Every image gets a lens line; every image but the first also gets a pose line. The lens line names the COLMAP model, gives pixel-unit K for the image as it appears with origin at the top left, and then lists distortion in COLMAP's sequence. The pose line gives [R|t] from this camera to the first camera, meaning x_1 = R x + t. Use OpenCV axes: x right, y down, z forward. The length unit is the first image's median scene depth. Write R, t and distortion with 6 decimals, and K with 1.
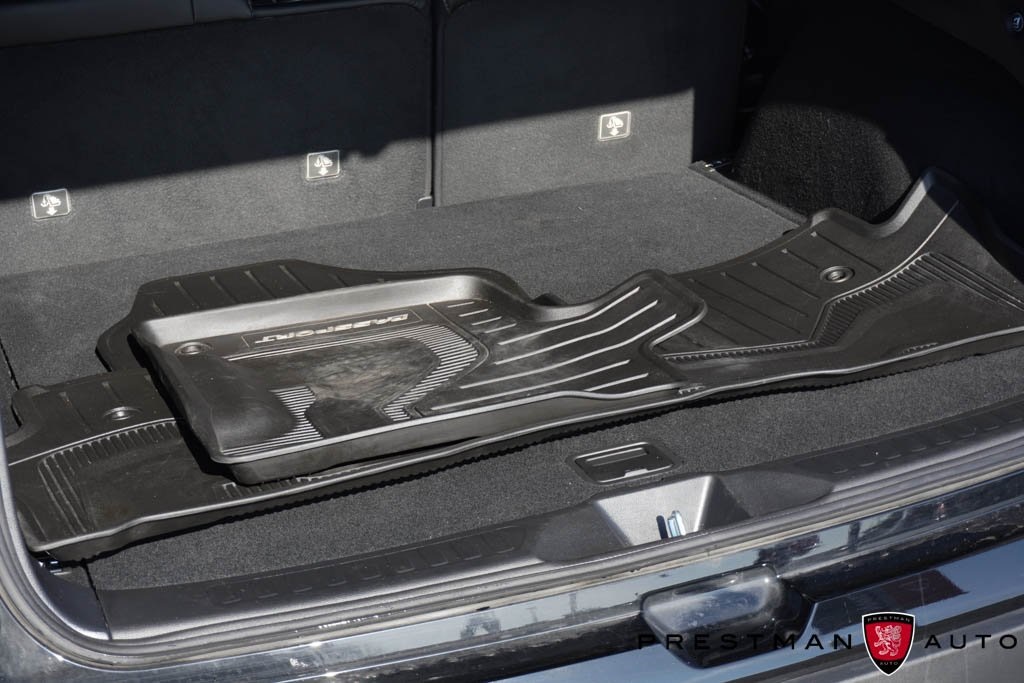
lens RADIAL K [[1897.8, 0, 511.9], [0, 1897.8, 340.6], [0, 0, 1]] dist [-0.009427, 0.000000]
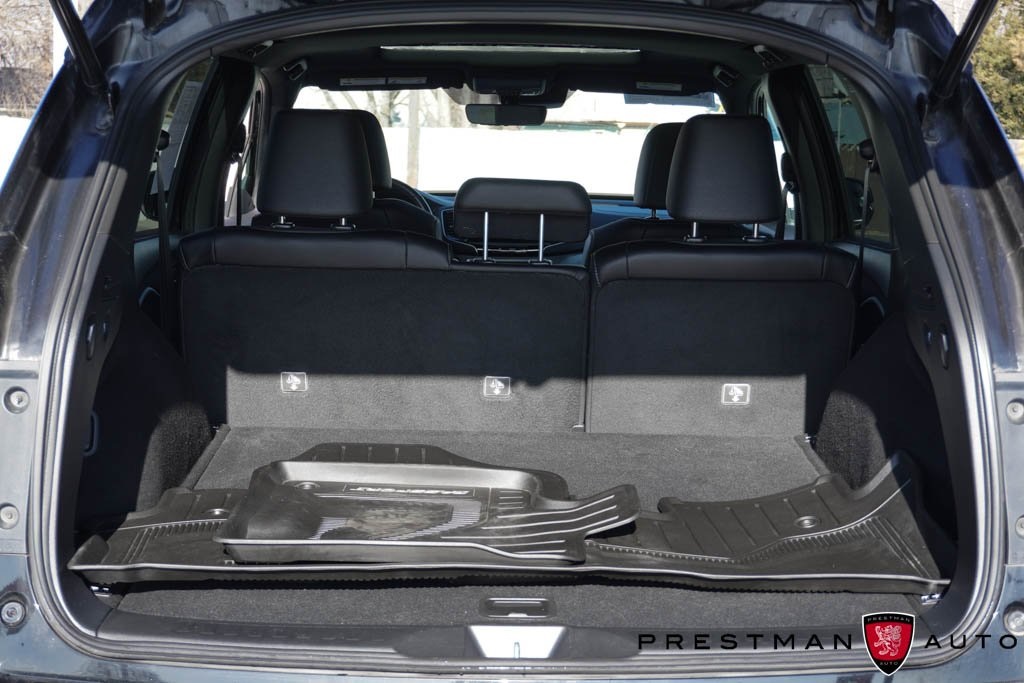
lens RADIAL K [[1679.7, 0, 511.9], [0, 1679.7, 342.2], [0, 0, 1]] dist [-0.000132, 0.000000]
pose [[0.927977, 0.137357, -0.346397, 0.330350], [-0.190233, 0.973950, -0.123420, 0.021498], [0.320421, 0.180427, 0.929934, -0.102555]]
